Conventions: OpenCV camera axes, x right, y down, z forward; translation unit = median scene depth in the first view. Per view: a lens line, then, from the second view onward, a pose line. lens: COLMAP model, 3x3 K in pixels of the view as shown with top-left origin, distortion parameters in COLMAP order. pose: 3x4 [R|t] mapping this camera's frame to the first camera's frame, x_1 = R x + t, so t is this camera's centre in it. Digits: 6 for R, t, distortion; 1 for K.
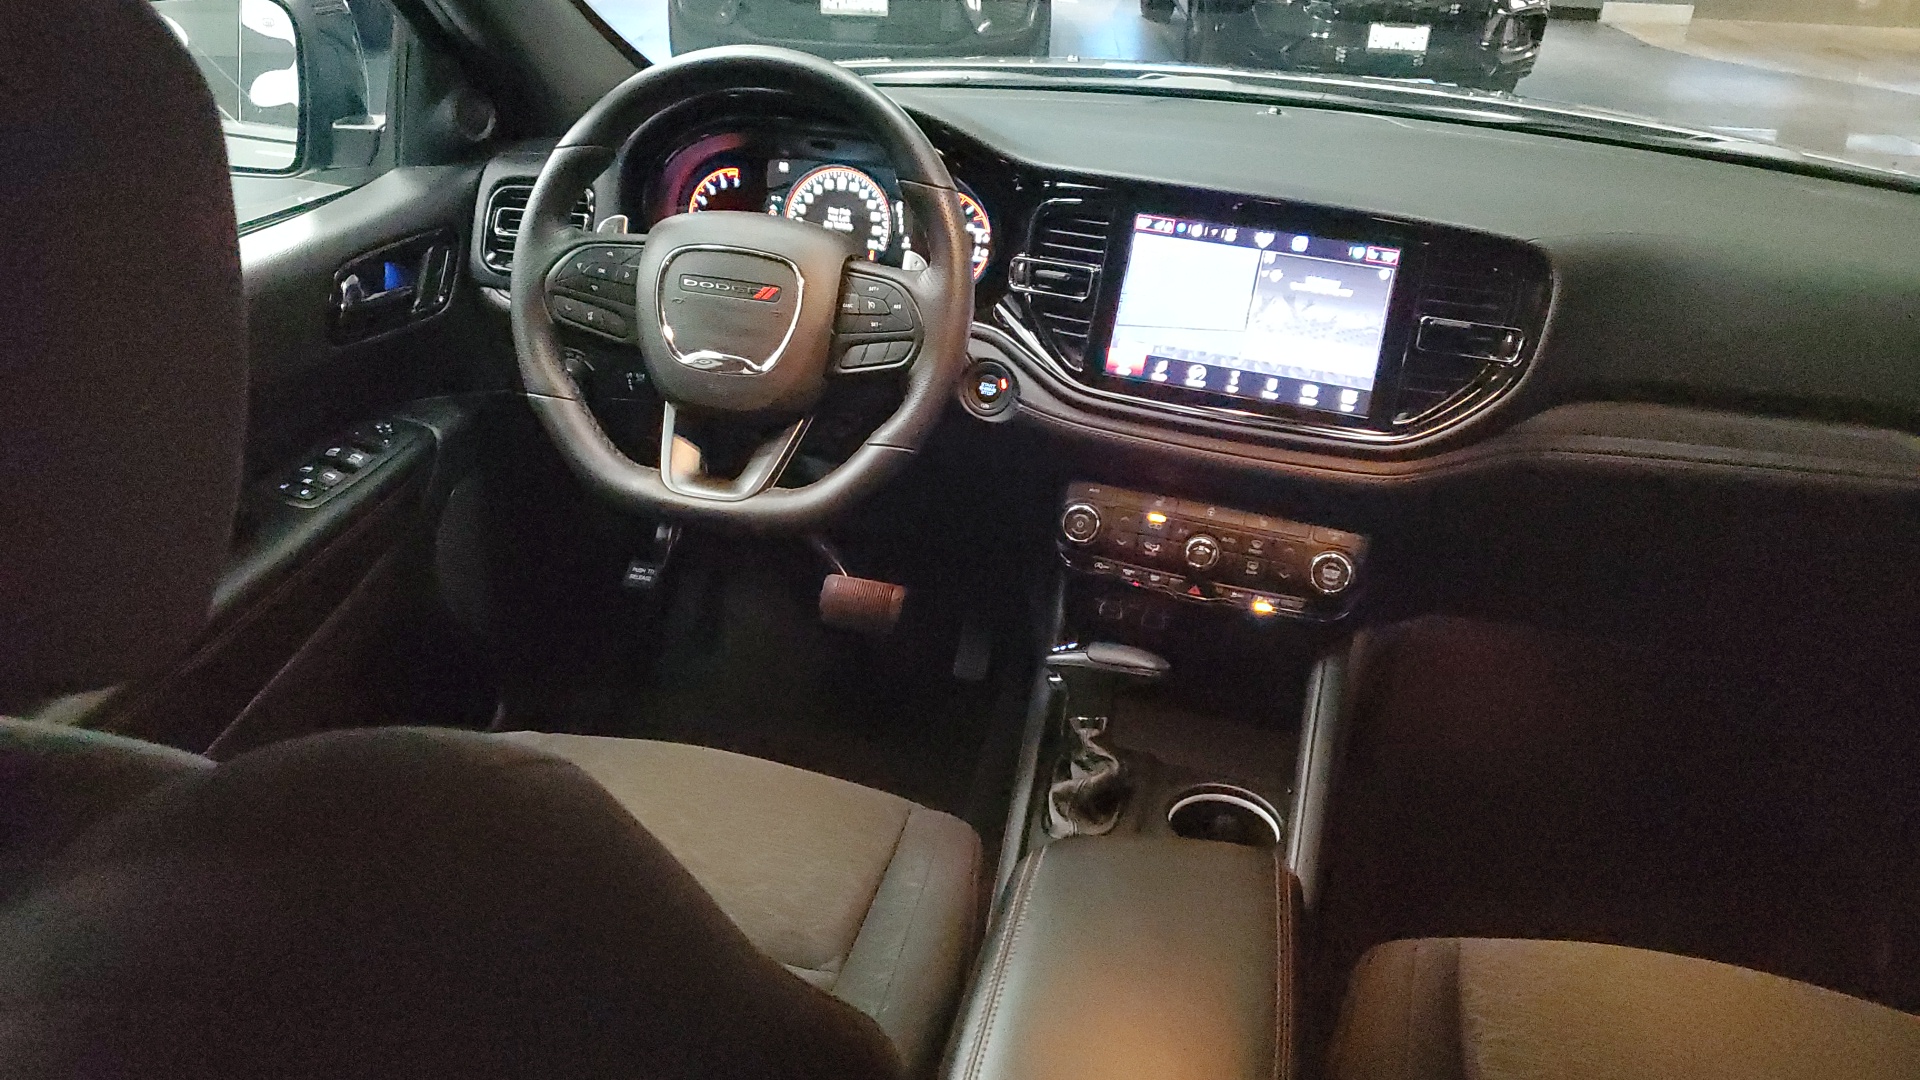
lens RADIAL K [[1465.1, 0, 950.4], [0, 1465.1, 541.5], [0, 0, 1]] dist [0.041149, -0.050987]
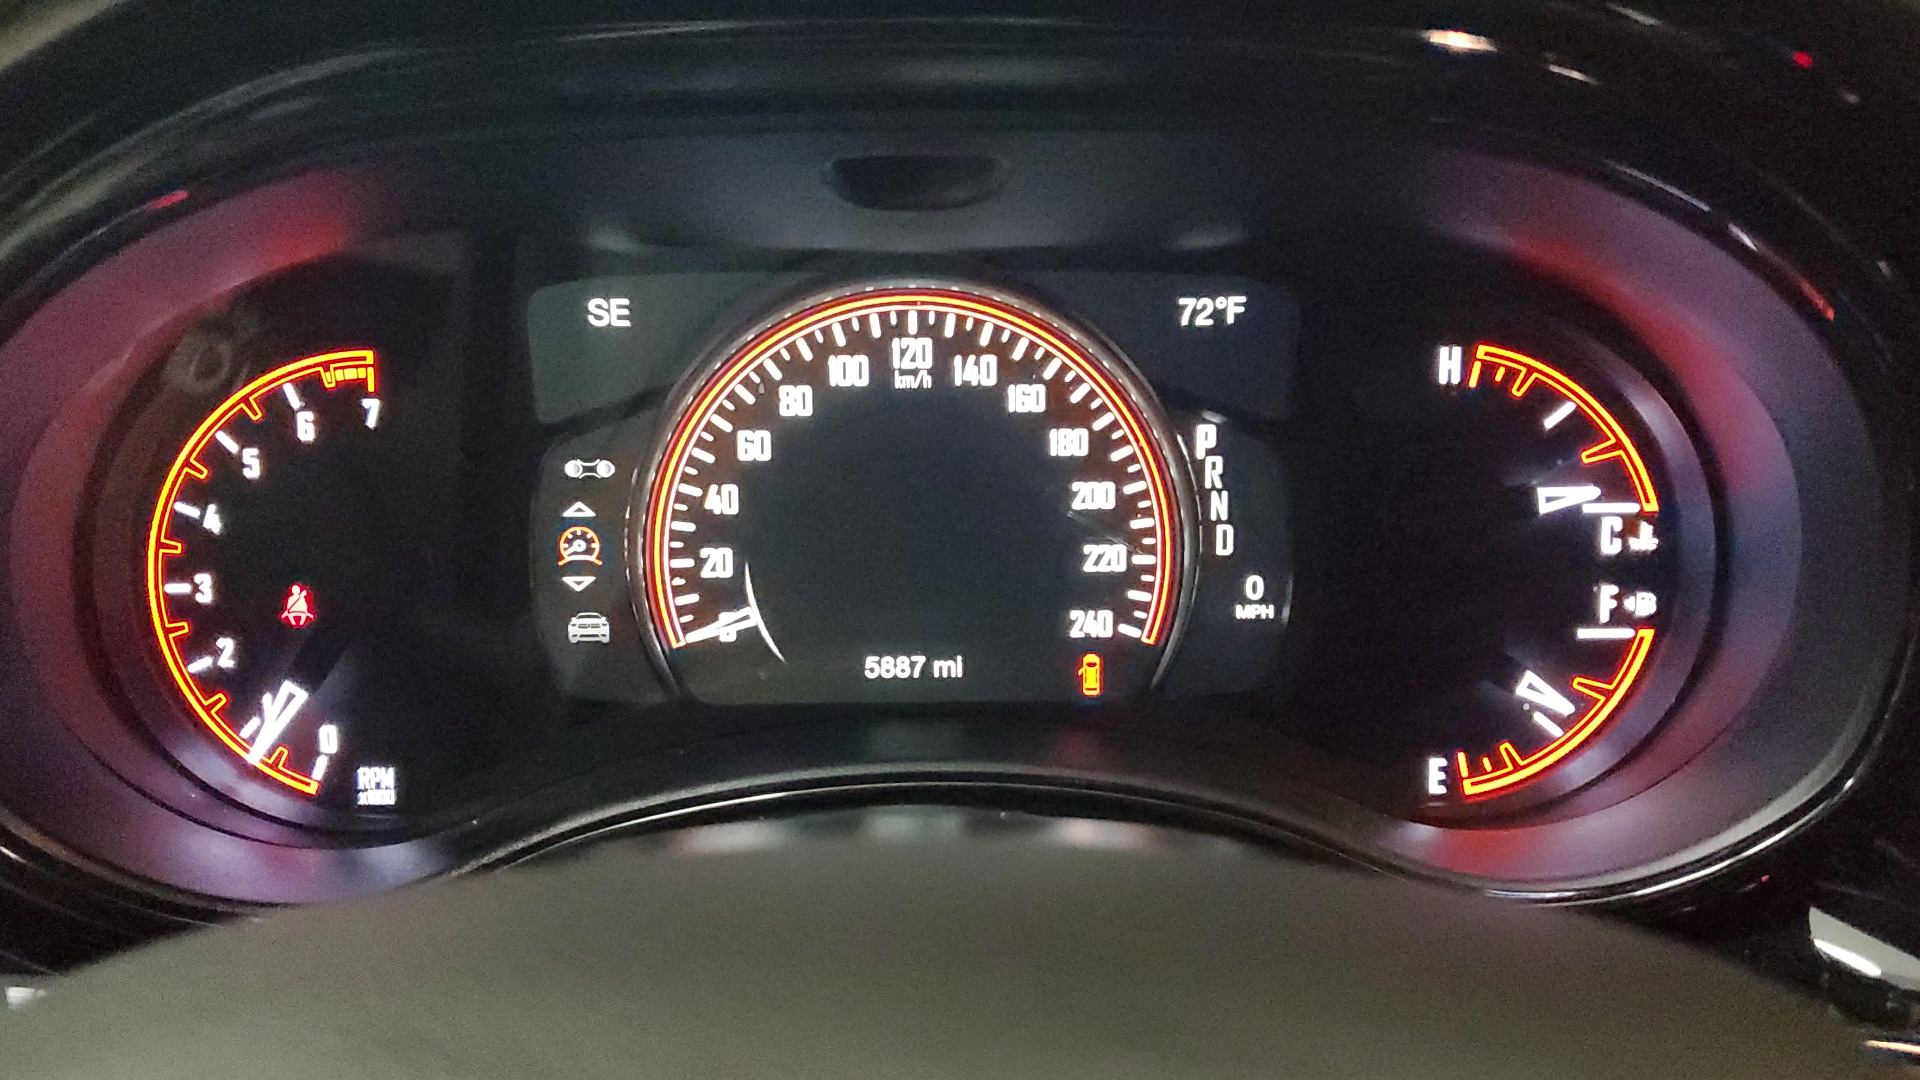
lens RADIAL K [[1465.1, 0, 941.7], [0, 1465.1, 530.1], [0, 0, 1]] dist [0.041149, -0.050987]
pose [[0.965639, -0.140617, 0.218557, -0.131214], [0.155454, 0.986465, -0.052155, -0.231459], [-0.208265, 0.084338, 0.974429, 0.886570]]
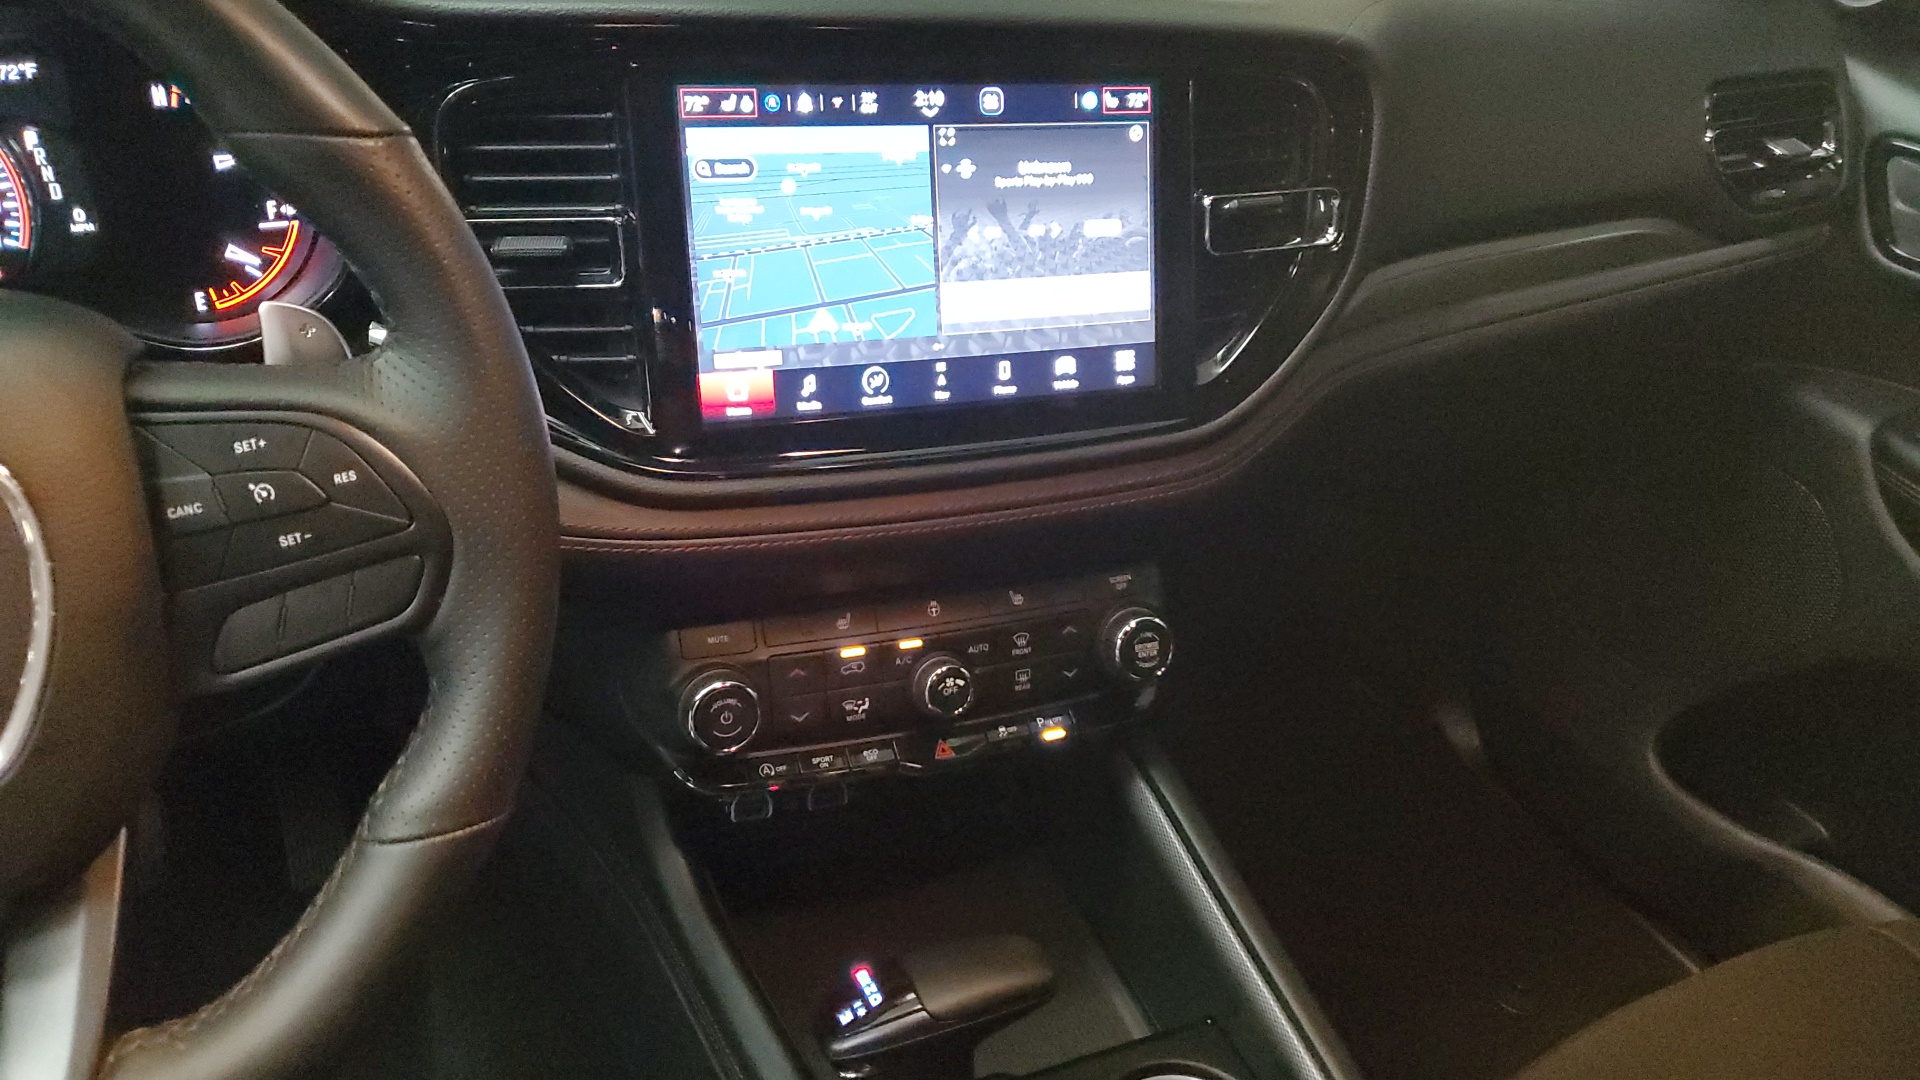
lens RADIAL K [[1465.1, 0, 950.5], [0, 1465.1, 555.9], [0, 0, 1]] dist [0.041149, -0.050987]
pose [[0.760125, -0.343397, 0.551623, -0.118836], [0.230072, 0.936183, 0.265761, -0.186404], [-0.607681, -0.075099, 0.790622, 0.556959]]
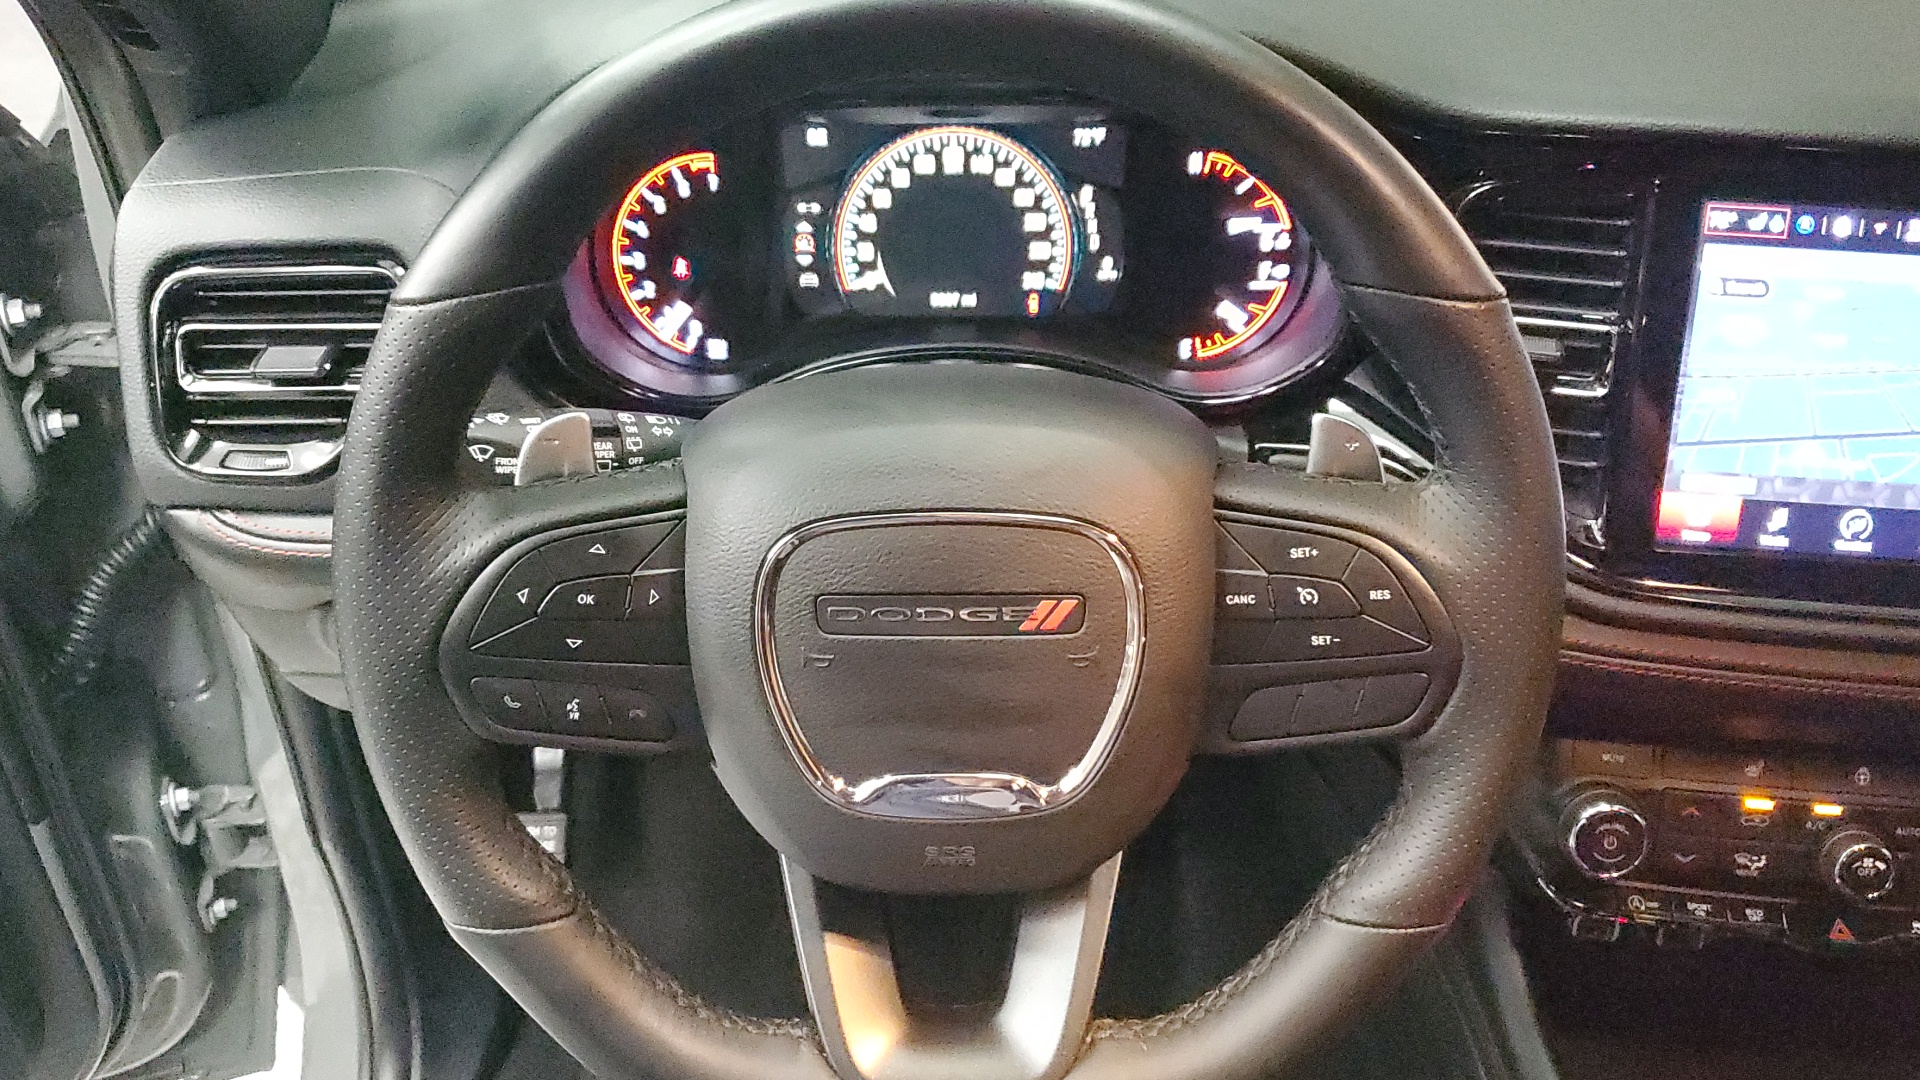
lens RADIAL K [[1679.4, 0, 974.5], [0, 1679.4, 544.4], [0, 0, 1]] dist [0.034960, -0.092243]
pose [[0.966518, -0.184932, 0.177887, -0.202873], [0.147917, 0.968012, 0.202667, -0.258152], [-0.209677, -0.169569, 0.962955, 0.524633]]
